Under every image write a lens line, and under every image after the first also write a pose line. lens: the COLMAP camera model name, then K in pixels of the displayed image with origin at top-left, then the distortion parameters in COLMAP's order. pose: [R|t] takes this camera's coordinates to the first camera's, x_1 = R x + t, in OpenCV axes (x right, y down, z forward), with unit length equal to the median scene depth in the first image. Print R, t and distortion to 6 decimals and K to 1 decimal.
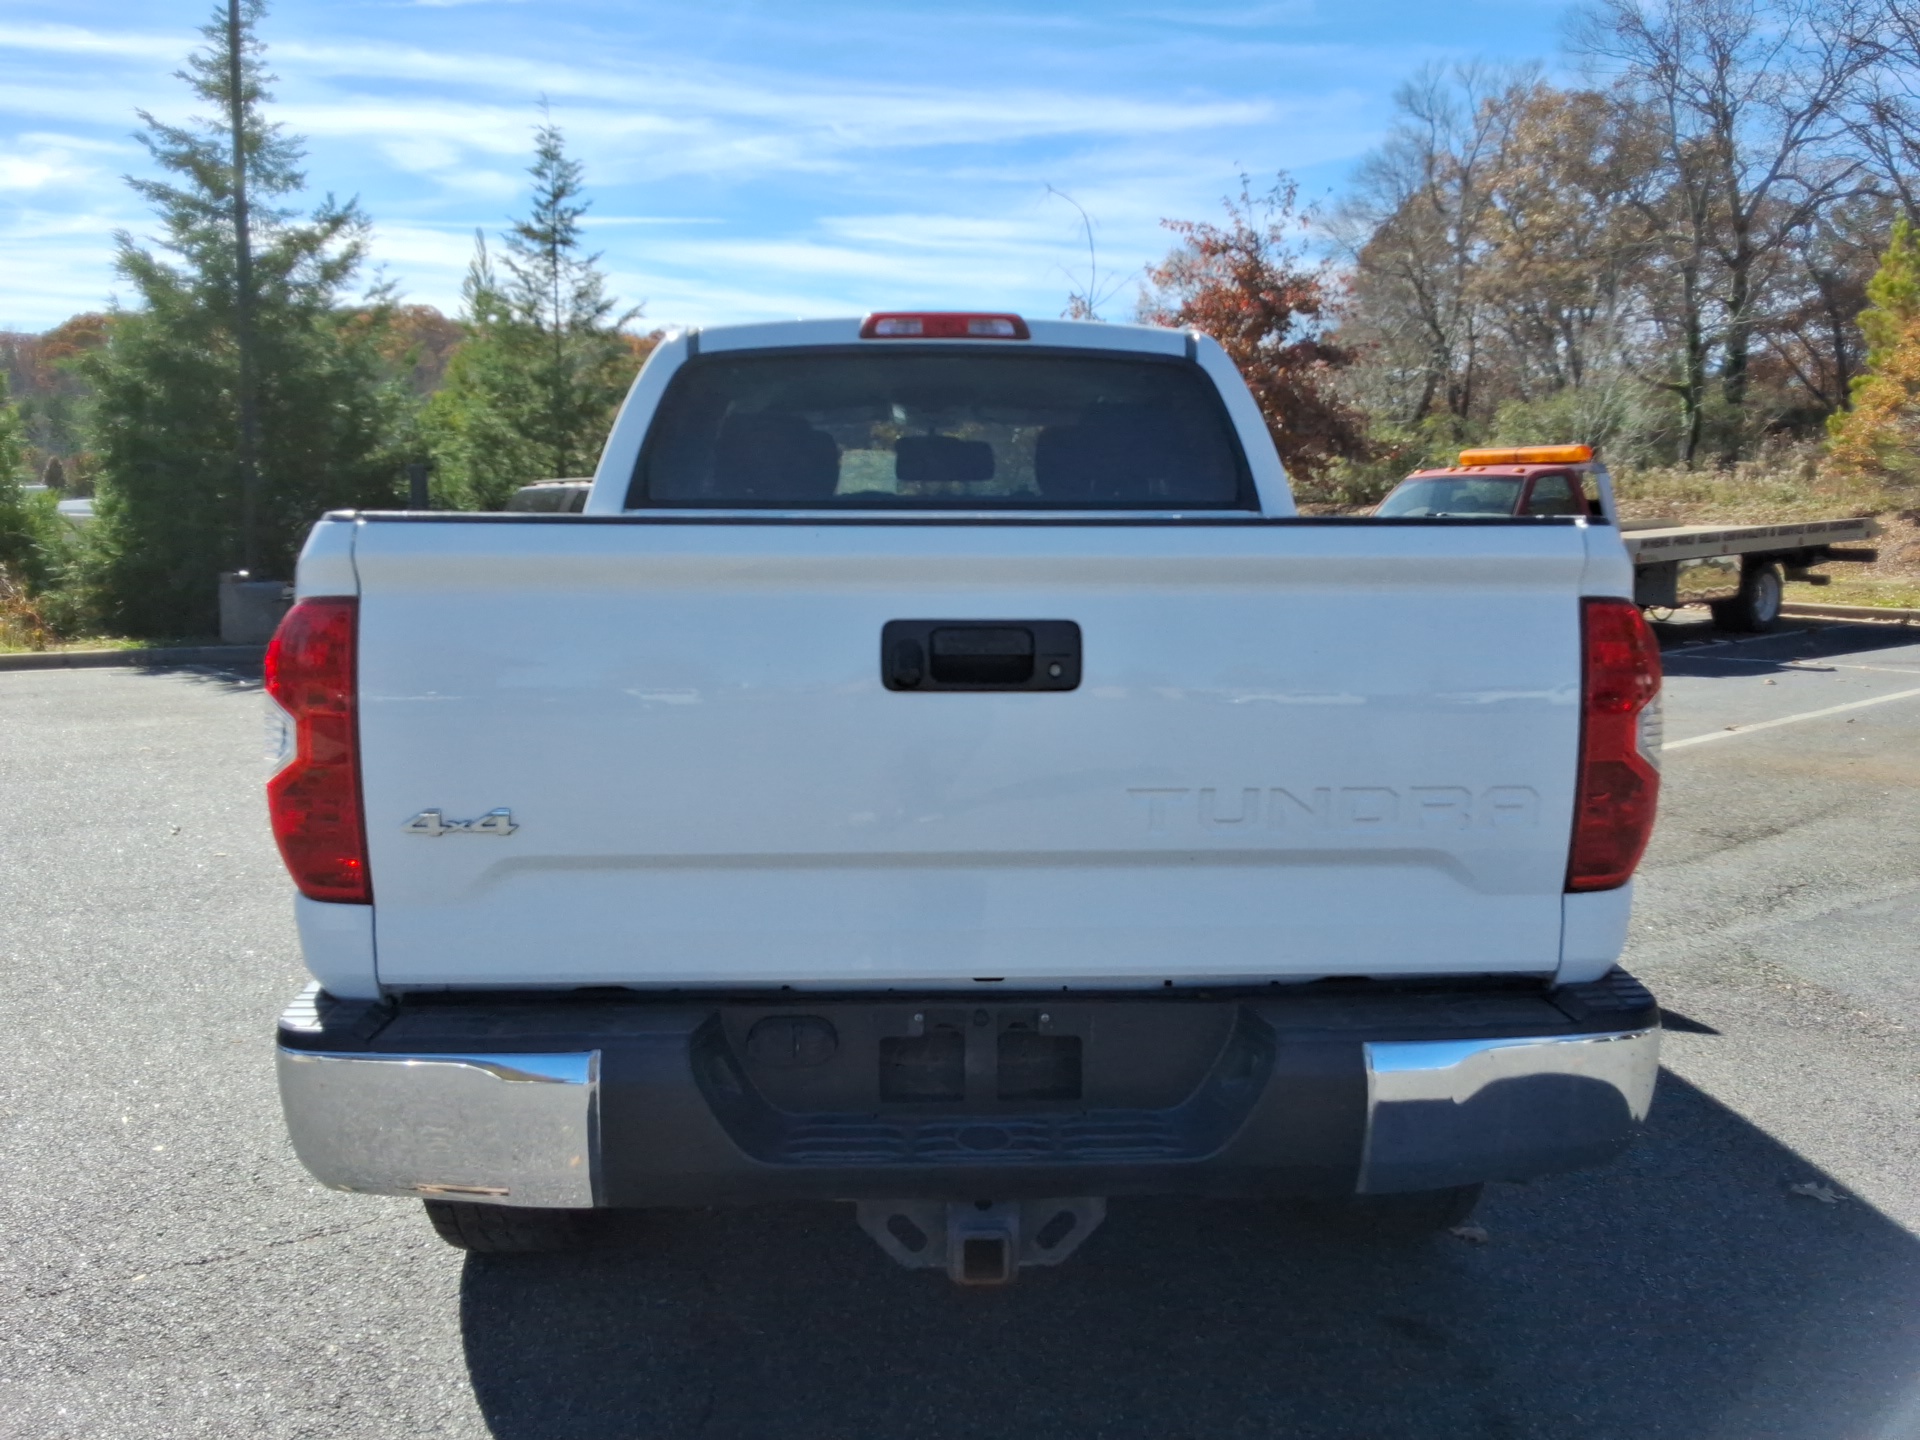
lens RADIAL K [[1552.3, 0, 960.0], [0, 1552.3, 720.0], [0, 0, 1]] dist [0.108906, -0.166841]
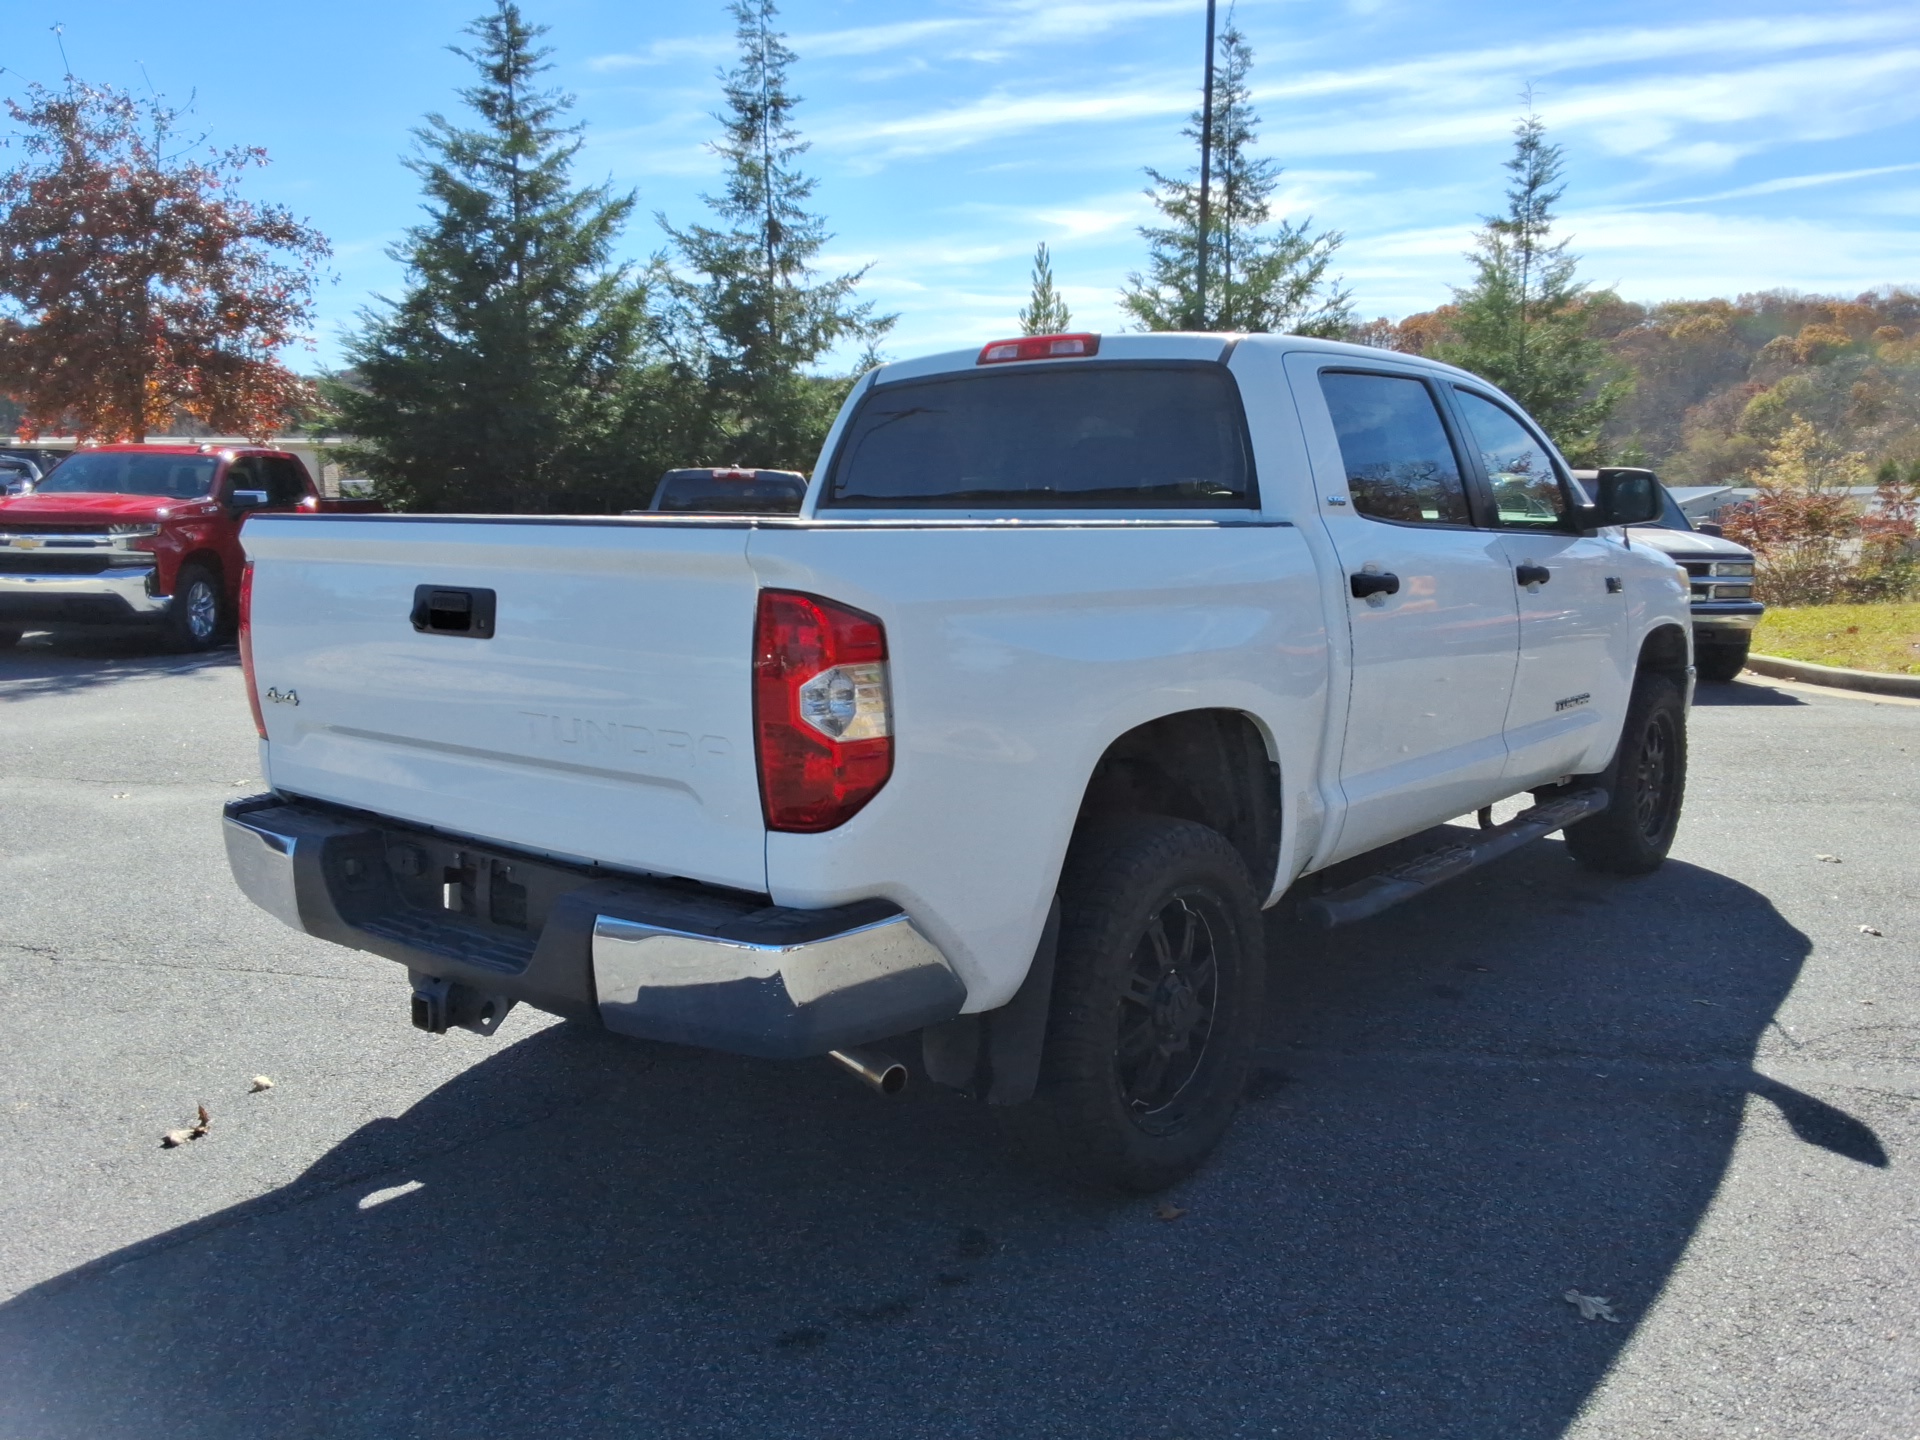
lens RADIAL K [[1552.3, 0, 960.0], [0, 1552.3, 720.0], [0, 0, 1]] dist [0.108906, -0.166841]
pose [[0.745051, 0.086211, -0.661412, 0.179662], [-0.082534, 0.995907, 0.036839, -0.004412], [0.661881, 0.027142, 0.749117, 0.027151]]
